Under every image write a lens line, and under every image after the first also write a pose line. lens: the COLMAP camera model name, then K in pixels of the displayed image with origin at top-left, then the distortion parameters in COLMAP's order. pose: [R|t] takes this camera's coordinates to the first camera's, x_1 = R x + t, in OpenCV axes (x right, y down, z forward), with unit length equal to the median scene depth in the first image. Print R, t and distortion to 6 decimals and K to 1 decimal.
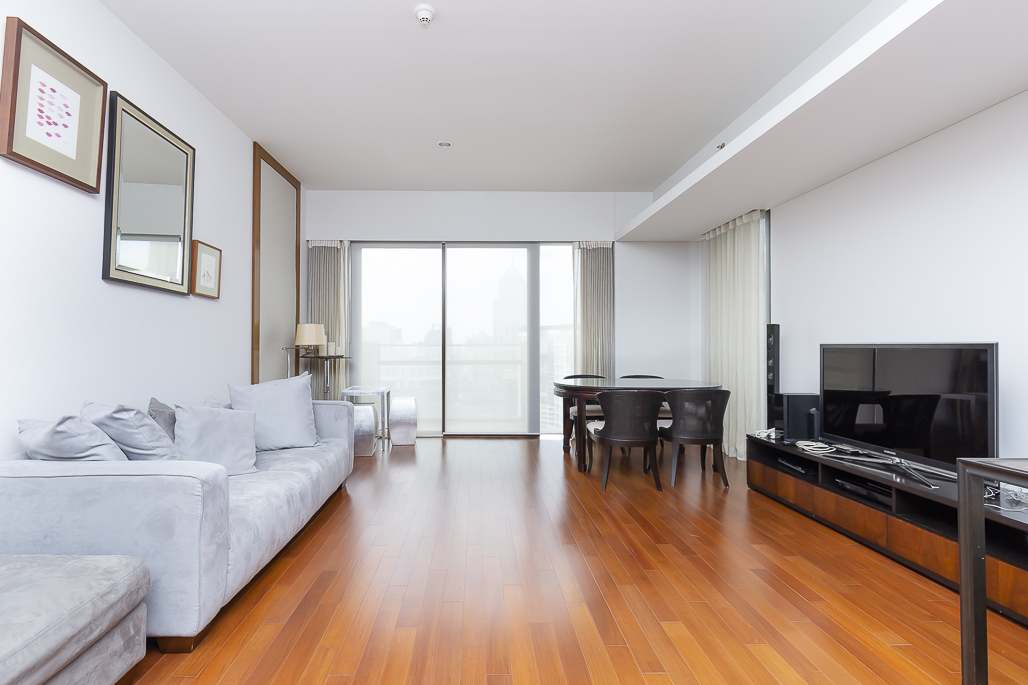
lens RADIAL K [[466.0, 0, 514.0], [0, 466.0, 342.5], [0, 0, 1]] dist [-0.025086, -0.000161]
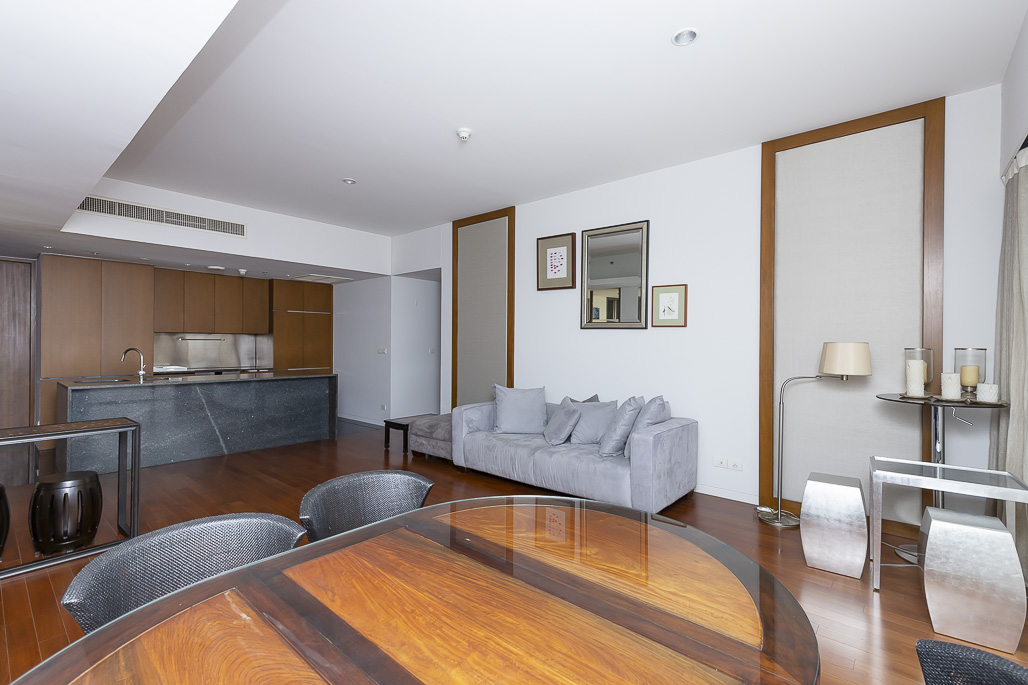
lens RADIAL K [[462.6, 0, 514.0], [0, 462.6, 342.5], [0, 0, 1]] dist [0.000024, -0.000398]
pose [[-0.706526, -0.009336, -0.707625, 0.727541], [-0.002478, 0.999939, -0.010719, -0.058453], [0.707682, -0.005820, -0.706507, 2.220149]]
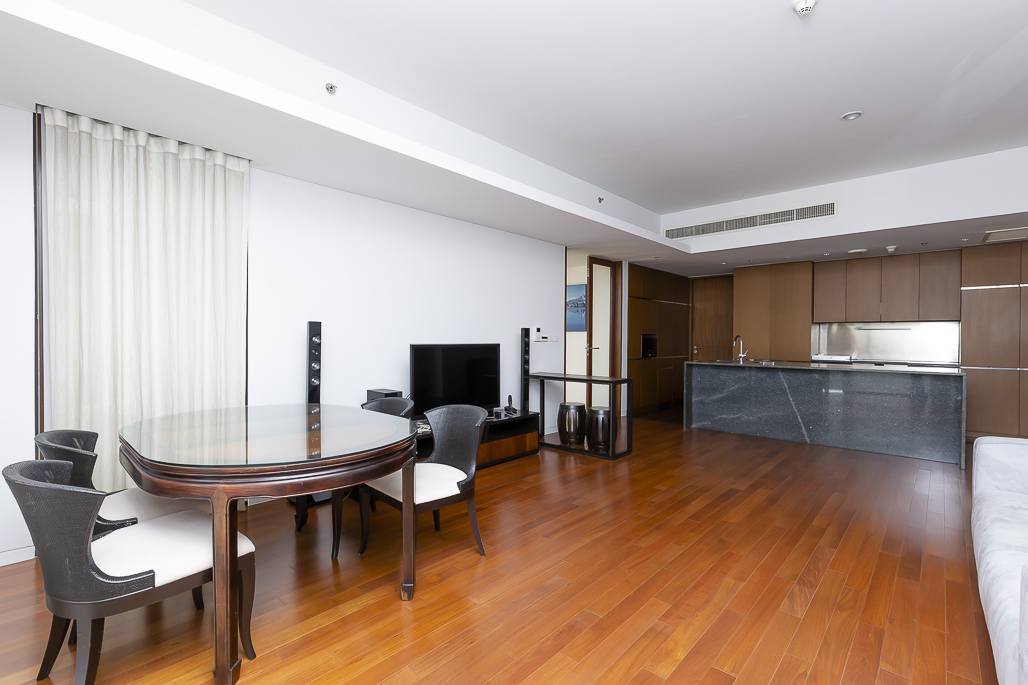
lens RADIAL K [[462.6, 0, 514.0], [0, 462.6, 342.5], [0, 0, 1]] dist [0.000024, -0.000398]
pose [[-0.678337, -0.009475, 0.734690, -0.615480], [-0.007994, 0.999953, 0.005515, -0.016027], [-0.734708, -0.002132, -0.678380, 2.176939]]
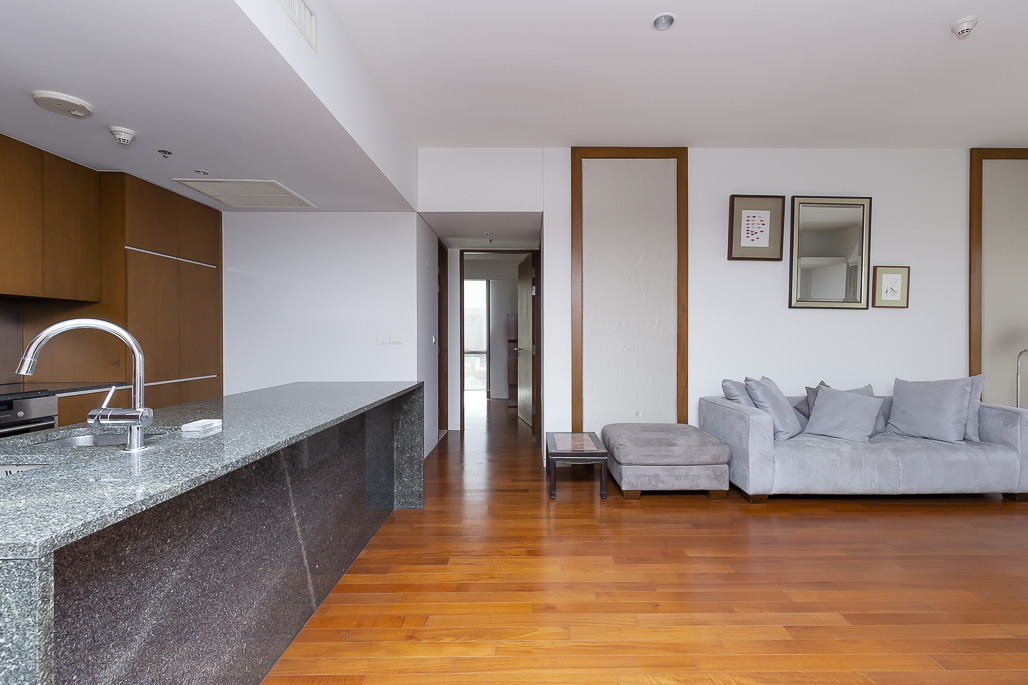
lens RADIAL K [[462.6, 0, 514.0], [0, 462.6, 342.5], [0, 0, 1]] dist [0.000024, -0.000398]
pose [[-0.061498, 0.012769, -0.998026, 0.928532], [0.008225, 0.999891, 0.012287, -0.038249], [0.998073, -0.007453, -0.061596, 0.063128]]
